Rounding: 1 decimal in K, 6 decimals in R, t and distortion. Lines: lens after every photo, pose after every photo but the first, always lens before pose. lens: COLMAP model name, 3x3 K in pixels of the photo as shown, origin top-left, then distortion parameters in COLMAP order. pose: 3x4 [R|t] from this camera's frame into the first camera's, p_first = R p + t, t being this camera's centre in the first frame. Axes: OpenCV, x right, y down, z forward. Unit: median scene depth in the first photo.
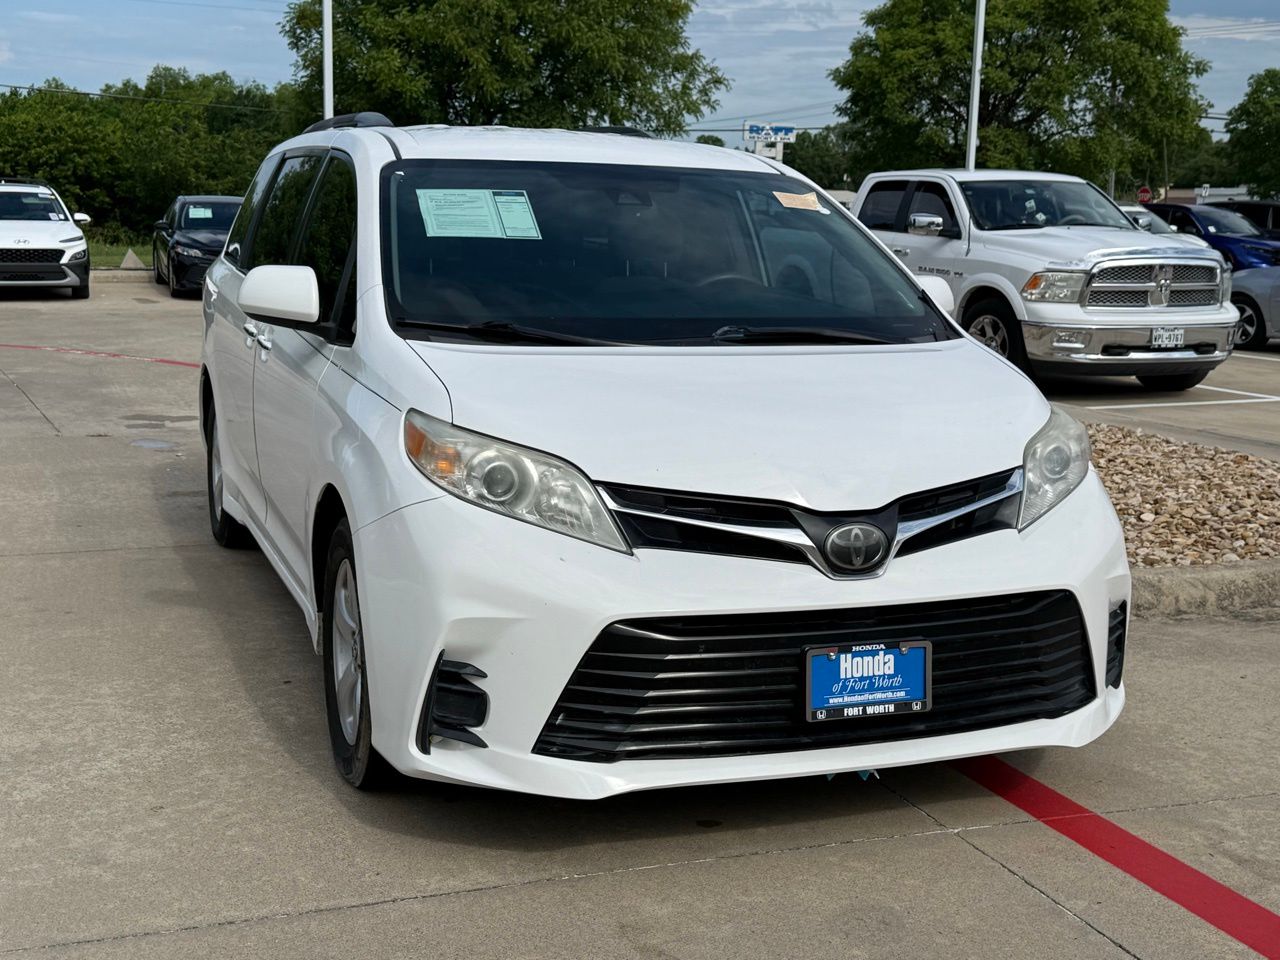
lens RADIAL K [[1472.7, 0, 627.9], [0, 1472.7, 474.0], [0, 0, 1]] dist [0.080461, 0.000000]
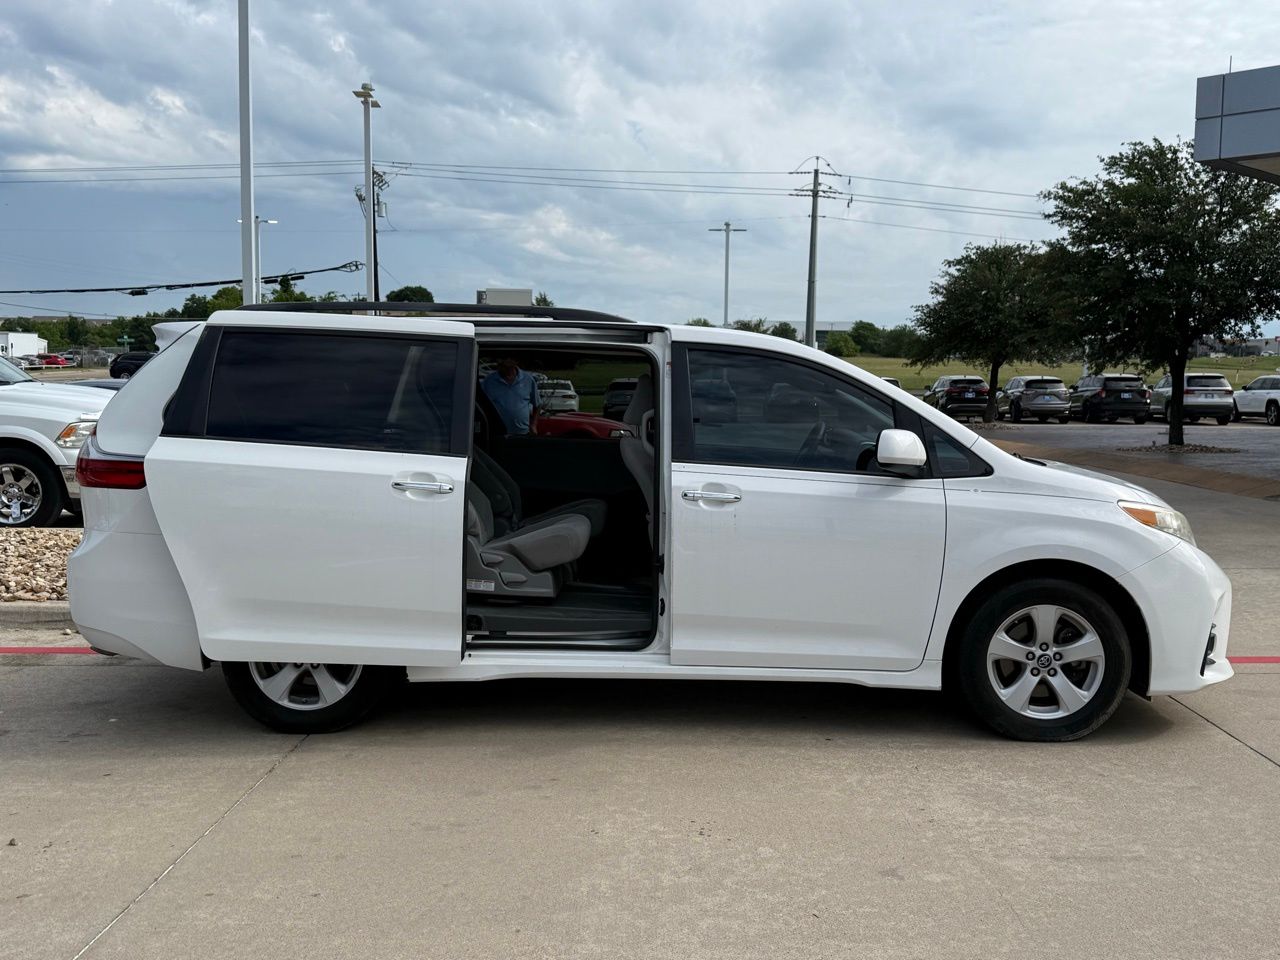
lens RADIAL K [[1251.4, 0, 645.8], [0, 1251.4, 481.9], [0, 0, 1]] dist [0.050609, 0.000000]
pose [[0.372794, -0.067947, 0.925423, -1.734113], [0.143560, 0.989531, 0.014823, -0.166754], [-0.916742, 0.127328, 0.378646, 0.934087]]
